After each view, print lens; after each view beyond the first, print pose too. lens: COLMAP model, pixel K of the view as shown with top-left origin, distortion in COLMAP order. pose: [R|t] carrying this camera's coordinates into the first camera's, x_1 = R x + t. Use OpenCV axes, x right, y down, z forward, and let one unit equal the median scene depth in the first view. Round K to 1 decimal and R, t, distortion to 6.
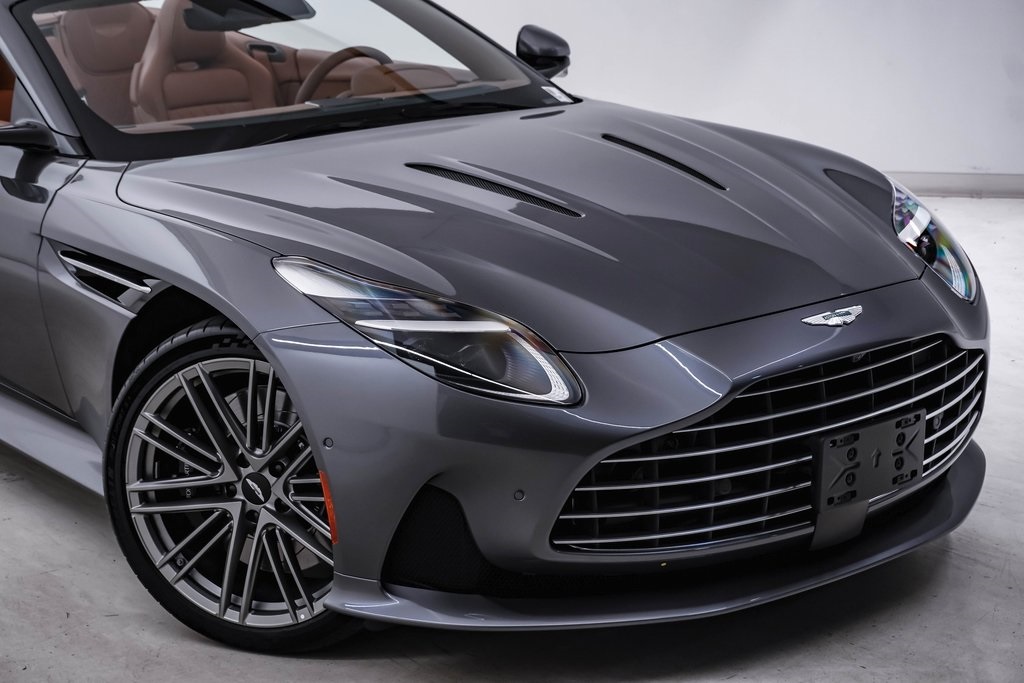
lens RADIAL K [[2150.8, 0, 504.8], [0, 2150.8, 336.6], [0, 0, 1]] dist [0.018272, 0.000000]
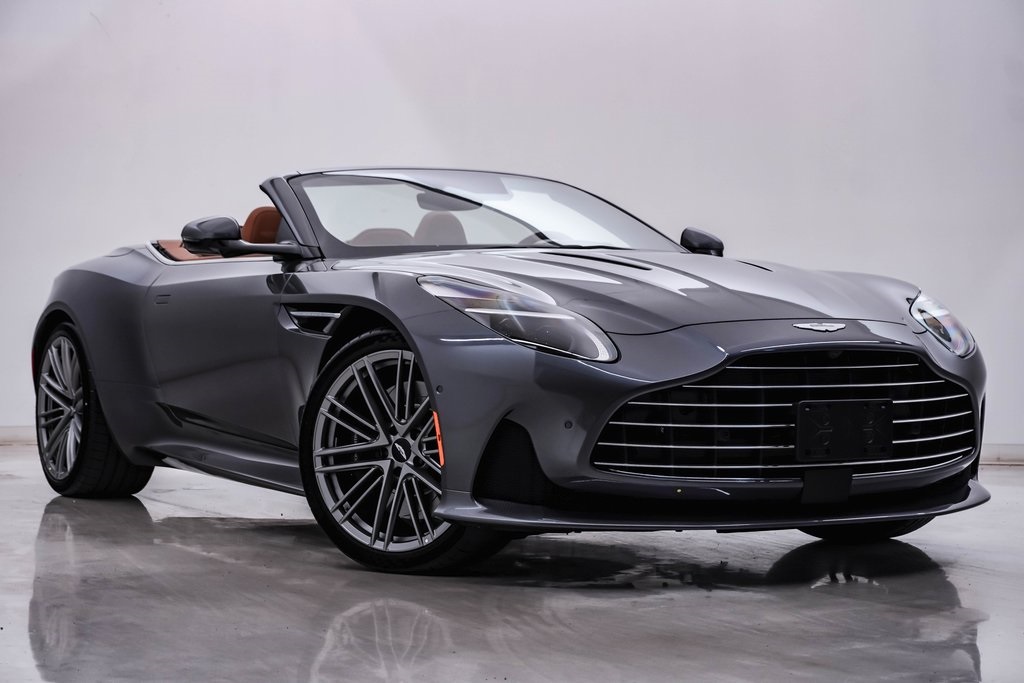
lens RADIAL K [[2150.8, 0, 510.9], [0, 2150.8, 344.7], [0, 0, 1]] dist [0.018272, 0.000000]
pose [[0.980873, 0.014851, -0.194079, 0.220509], [-0.059955, 0.971658, -0.228663, 0.316619], [0.185182, 0.235926, 0.953964, -0.319393]]
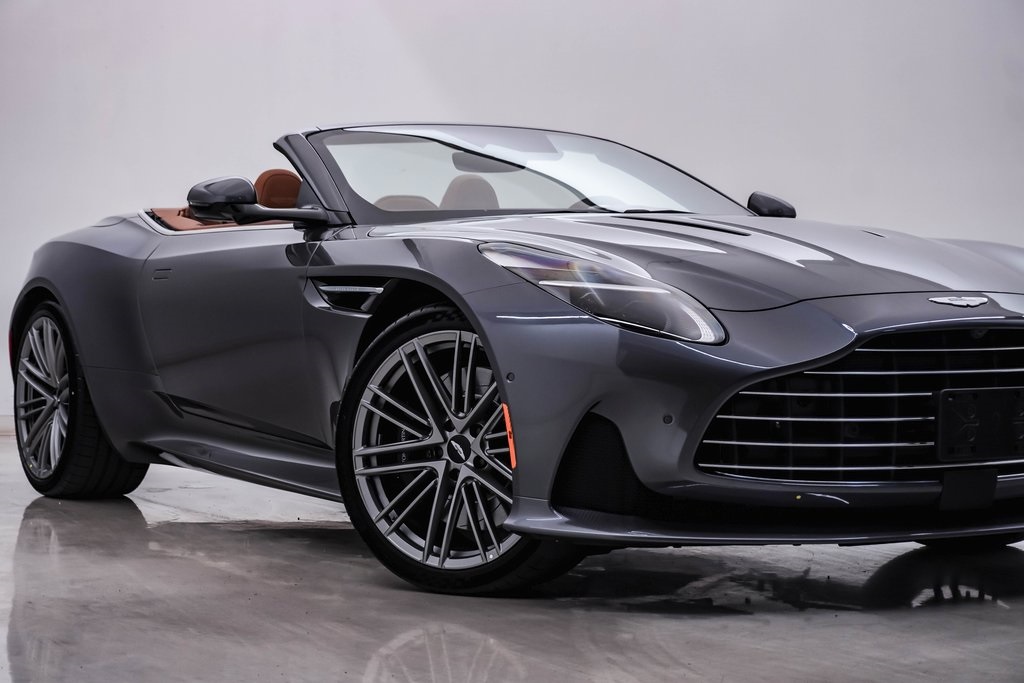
lens RADIAL K [[2150.8, 0, 519.4], [0, 2150.8, 342.4], [0, 0, 1]] dist [0.018272, 0.000000]
pose [[0.985014, 0.013198, -0.171970, 0.117119], [-0.051924, 0.973504, -0.222698, 0.273168], [0.164475, 0.228290, 0.959600, -0.128675]]
